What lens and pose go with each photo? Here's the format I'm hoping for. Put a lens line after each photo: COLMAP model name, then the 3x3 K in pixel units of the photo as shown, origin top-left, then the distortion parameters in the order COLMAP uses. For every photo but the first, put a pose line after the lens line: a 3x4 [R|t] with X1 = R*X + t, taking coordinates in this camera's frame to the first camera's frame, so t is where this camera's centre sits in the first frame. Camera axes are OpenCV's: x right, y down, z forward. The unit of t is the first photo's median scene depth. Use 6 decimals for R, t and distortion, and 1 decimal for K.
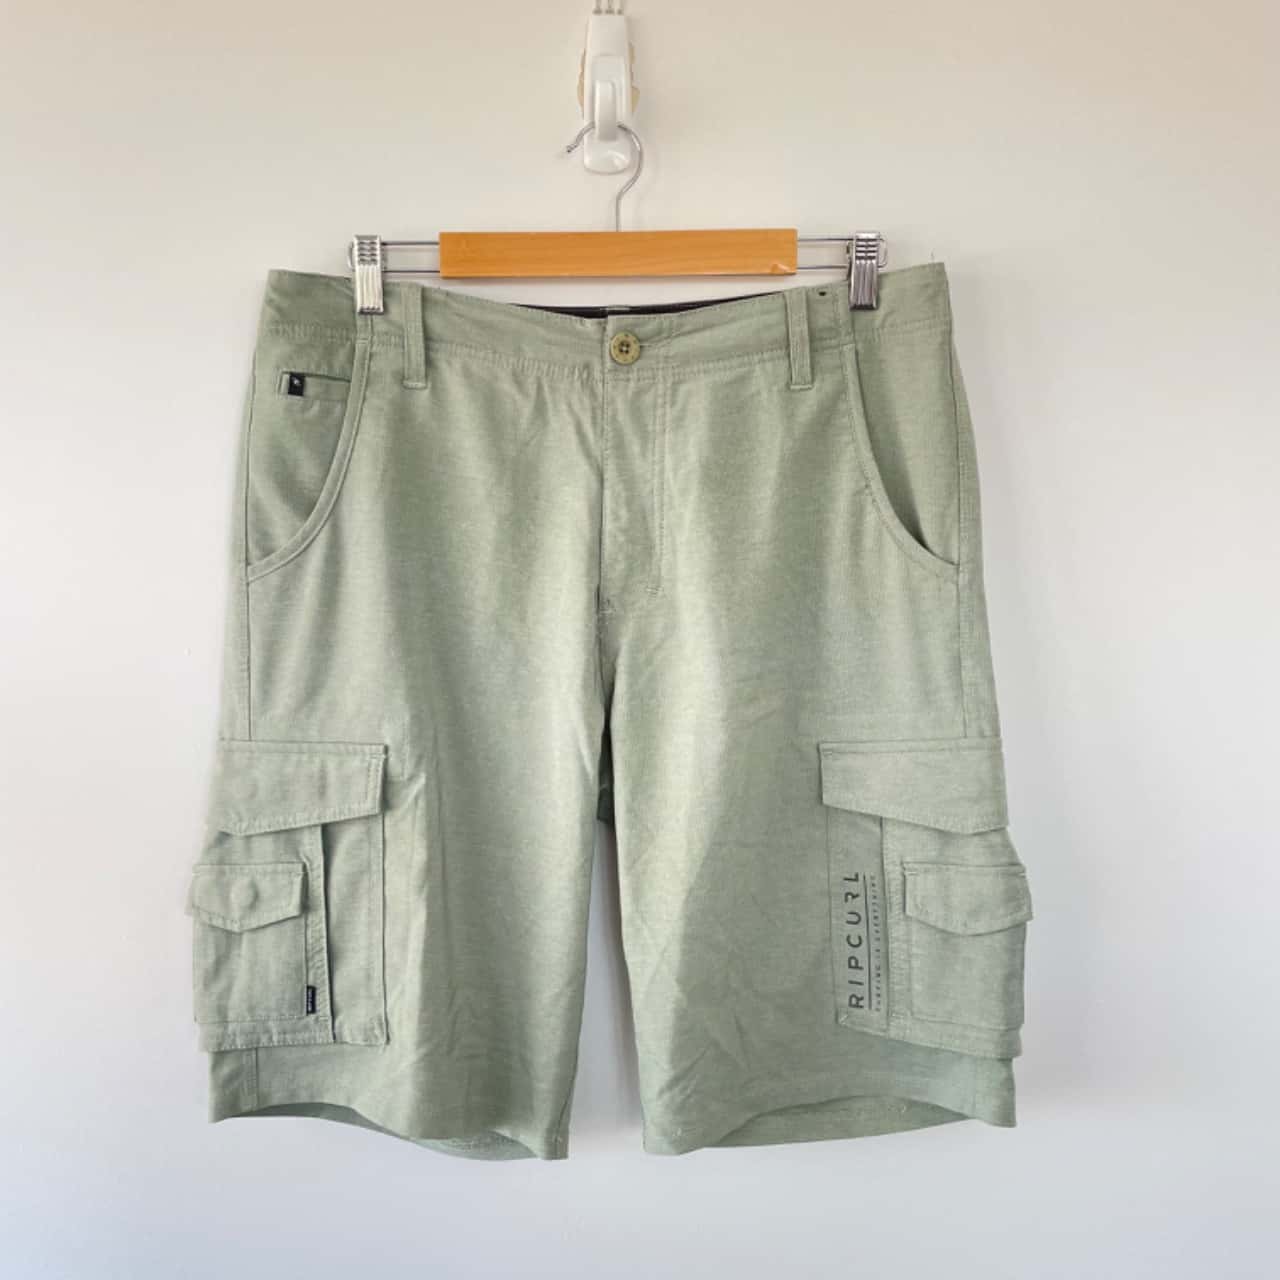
lens RADIAL K [[1268.2, 0, 651.5], [0, 1268.2, 627.0], [0, 0, 1]] dist [0.103030, -0.185956]
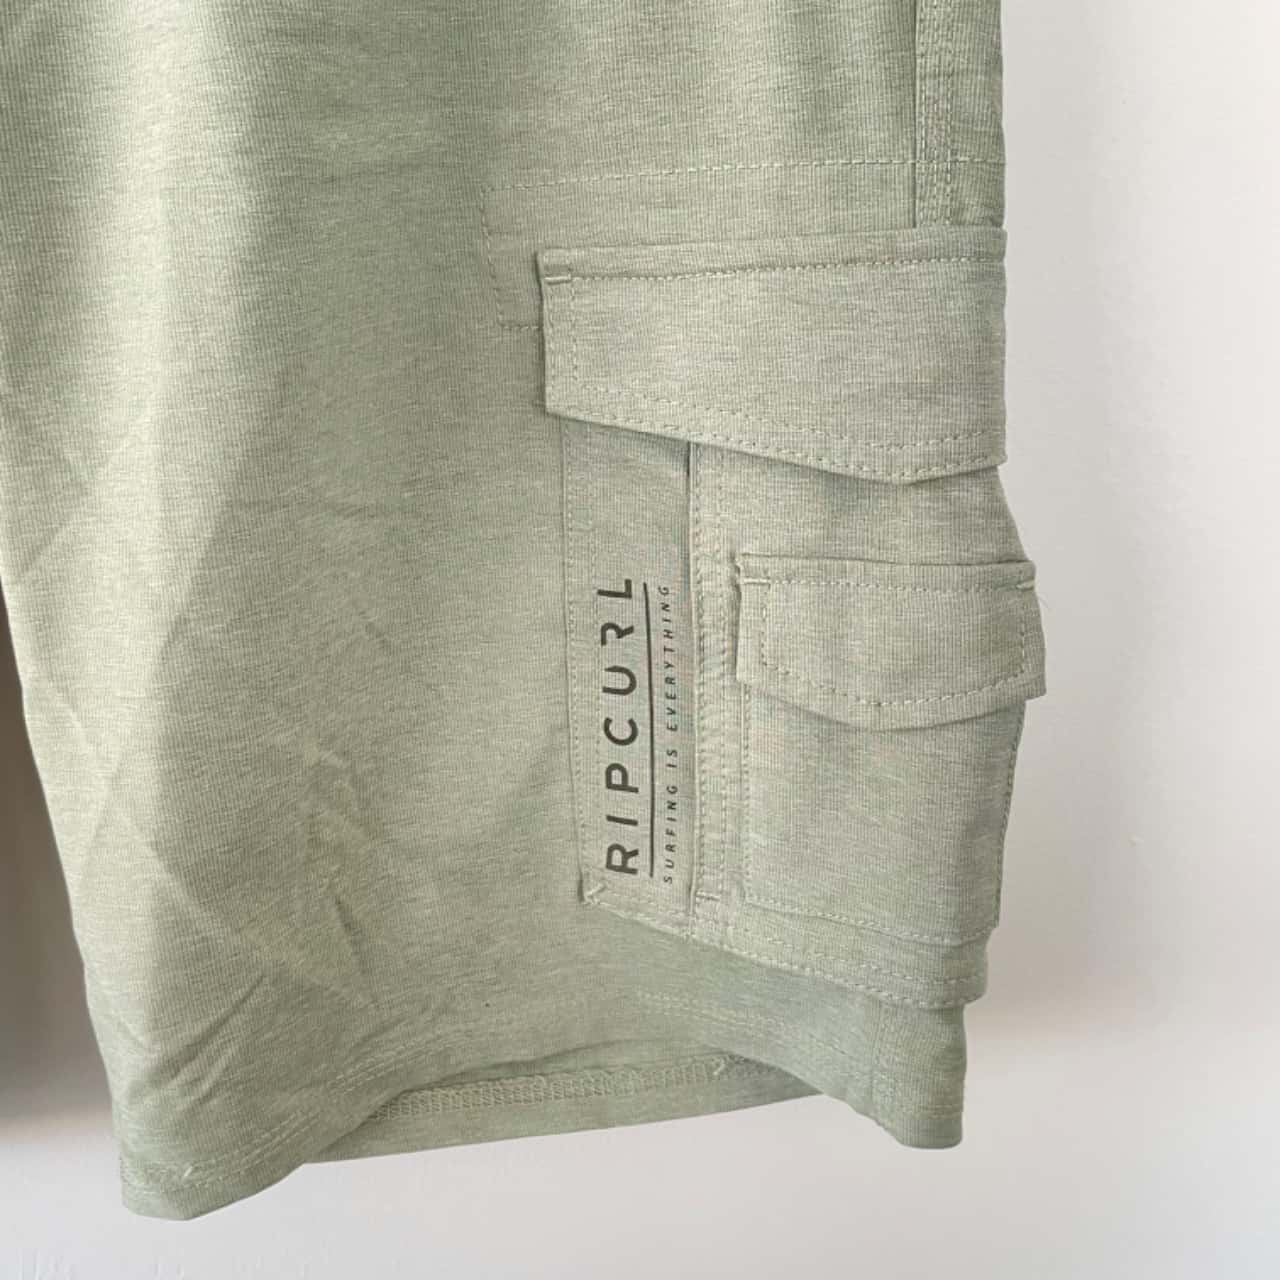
lens RADIAL K [[1268.2, 0, 651.5], [0, 1268.2, 627.0], [0, 0, 1]] dist [0.103030, -0.185956]
pose [[0.996152, 0.000729, 0.087635, 0.135118], [-0.021923, 0.970247, 0.241124, 0.110128], [-0.084852, -0.242117, 0.966530, 0.607235]]
